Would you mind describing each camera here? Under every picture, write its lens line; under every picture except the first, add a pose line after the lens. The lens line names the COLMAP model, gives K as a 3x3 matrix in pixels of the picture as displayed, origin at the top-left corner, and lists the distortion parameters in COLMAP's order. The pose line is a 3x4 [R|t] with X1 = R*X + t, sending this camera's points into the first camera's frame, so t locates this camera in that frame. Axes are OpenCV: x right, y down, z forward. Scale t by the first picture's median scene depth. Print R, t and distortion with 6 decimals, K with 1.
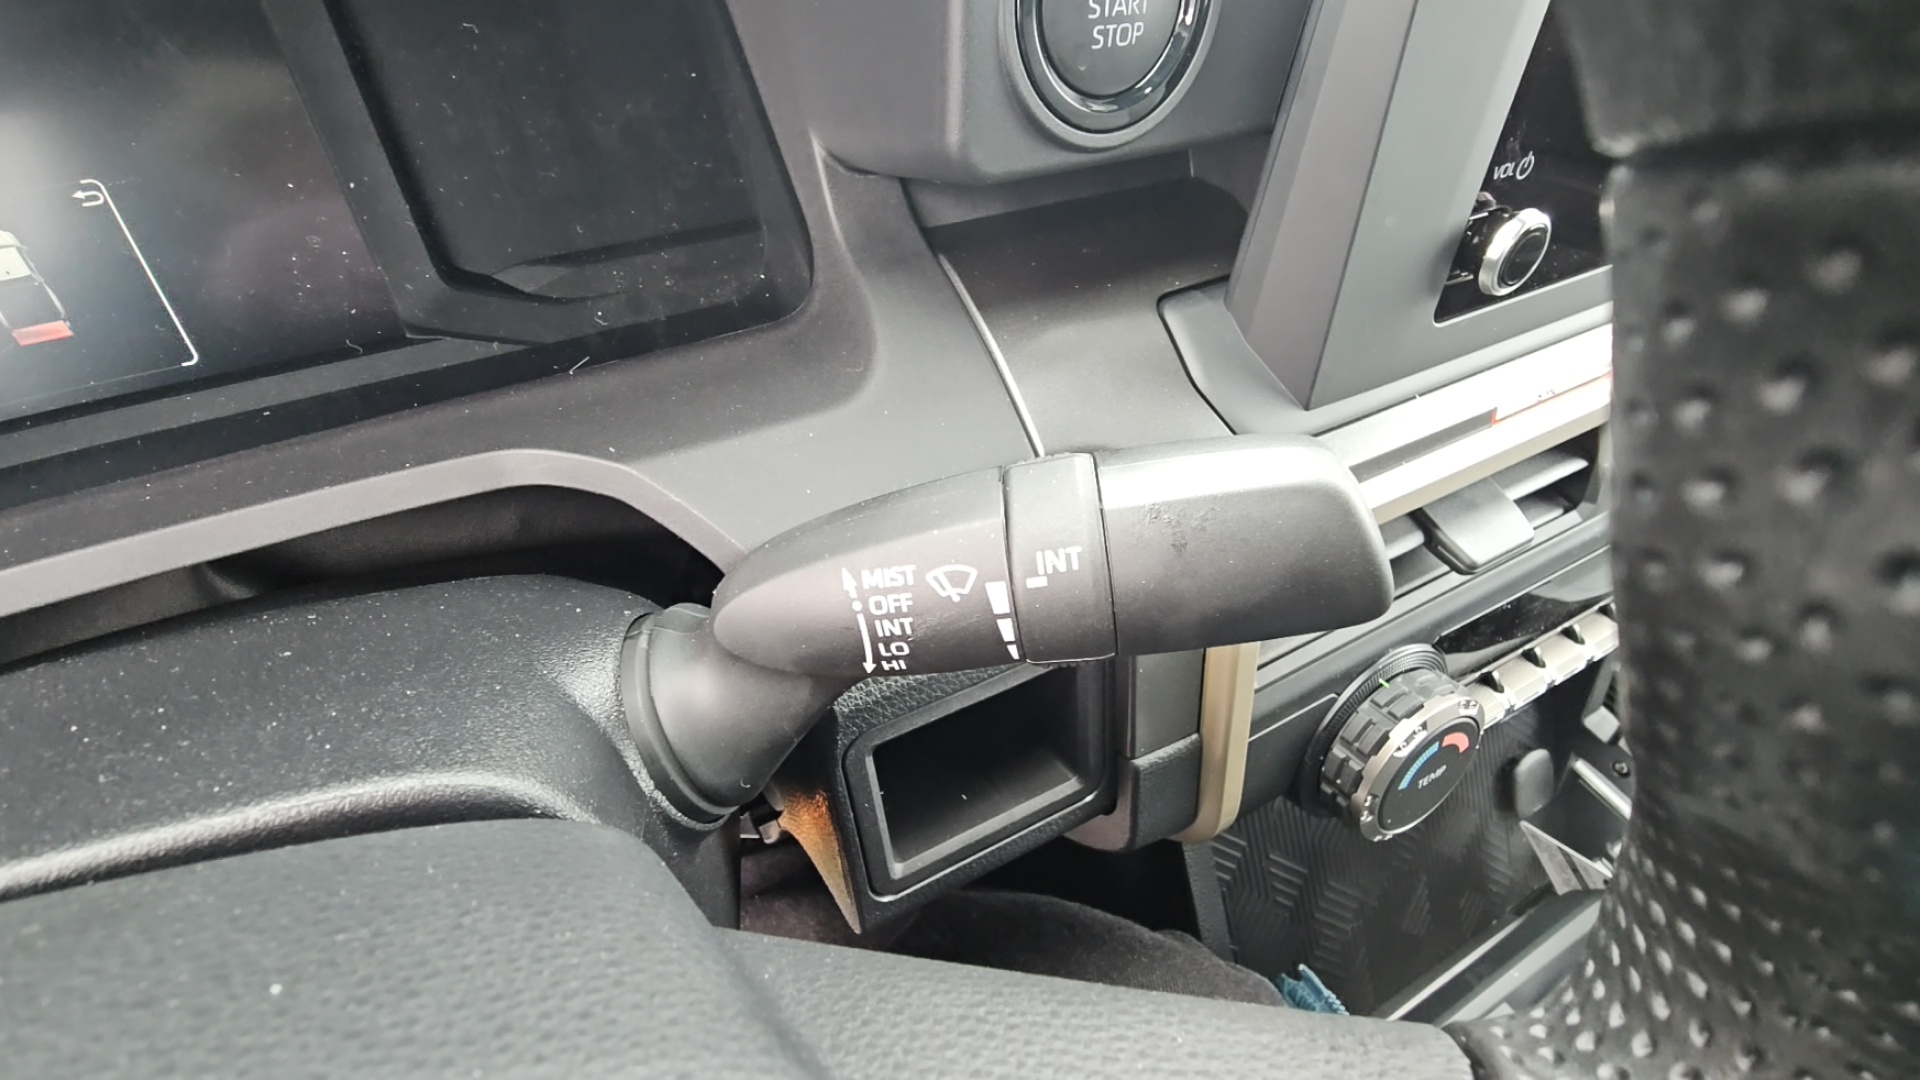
lens RADIAL K [[849.9, 0, 932.6], [0, 849.9, 516.5], [0, 0, 1]] dist [0.010624, -0.007849]
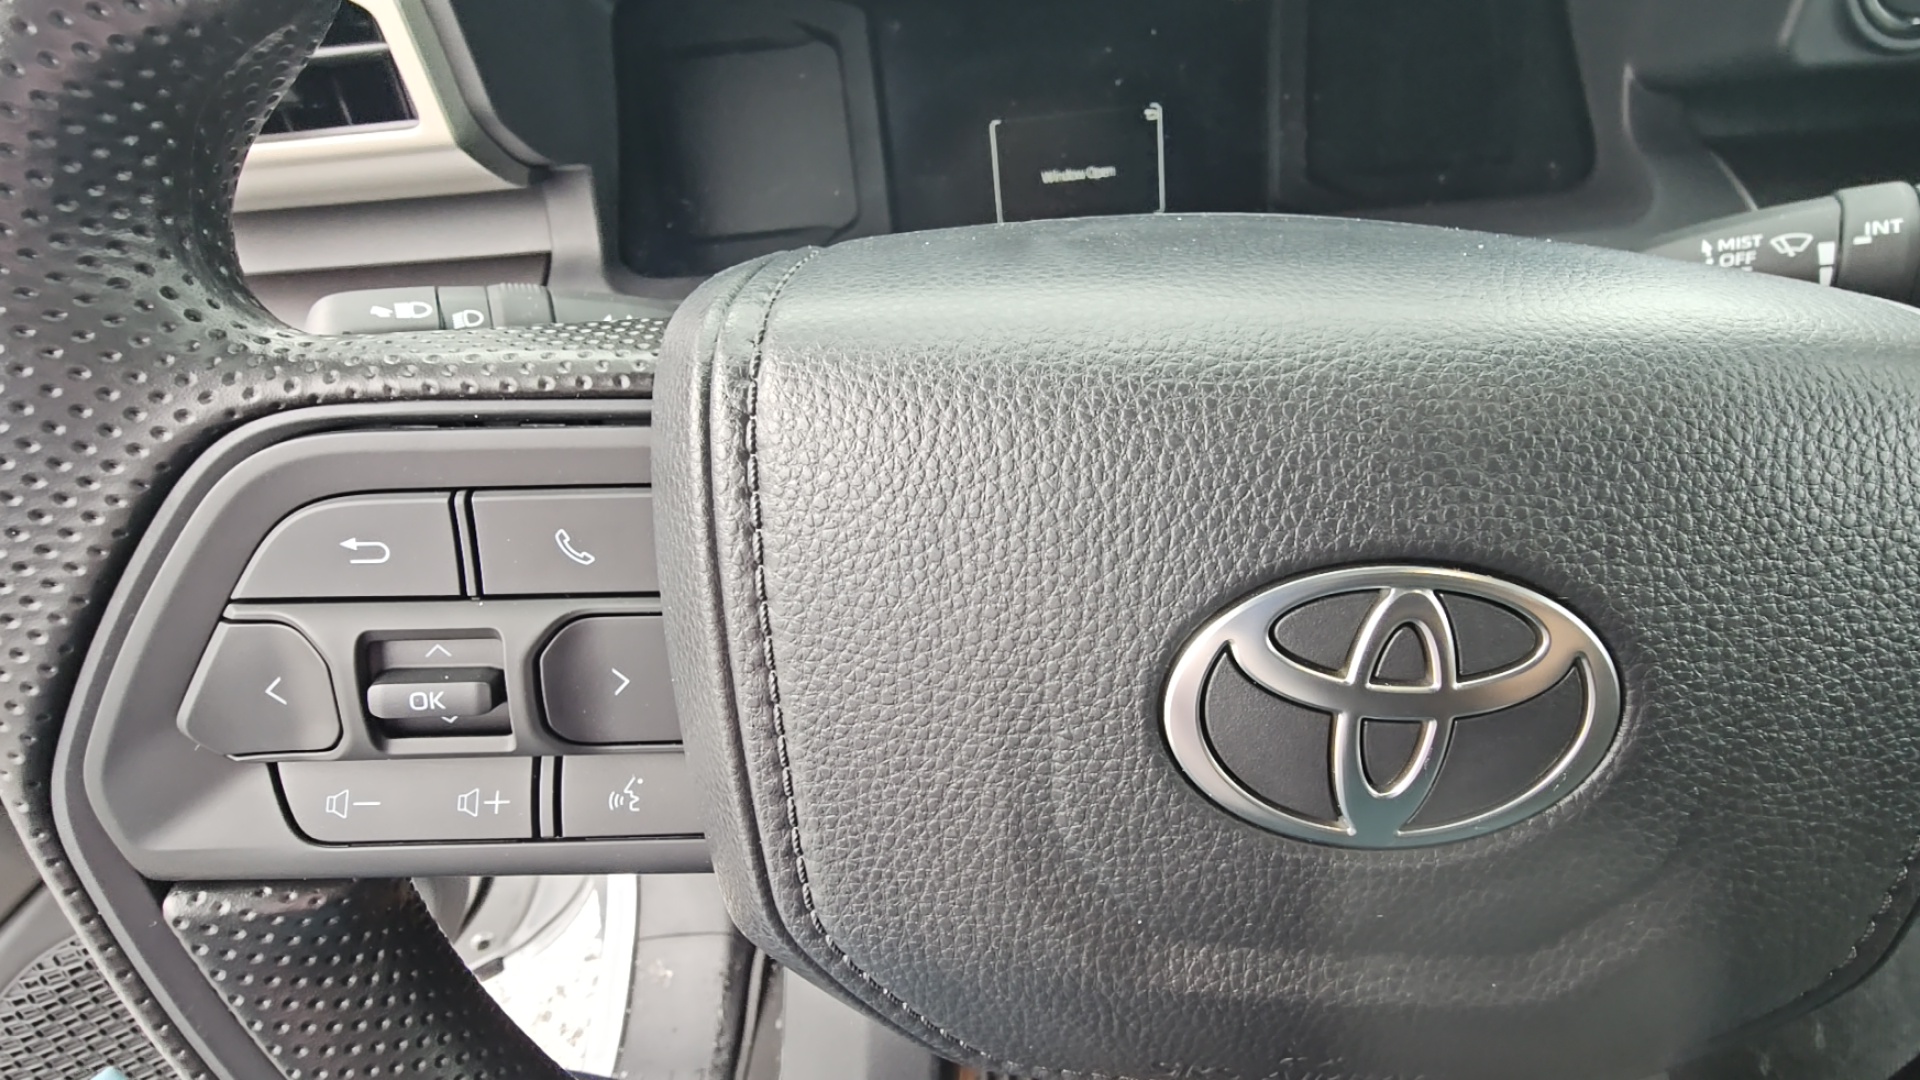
lens RADIAL K [[849.9, 0, 977.7], [0, 849.9, 523.0], [0, 0, 1]] dist [0.010624, -0.007849]
pose [[0.884188, 0.206778, -0.418872, -0.561834], [-0.250371, 0.966793, -0.051242, 1.067385], [0.394367, 0.150181, 0.906598, -1.039549]]
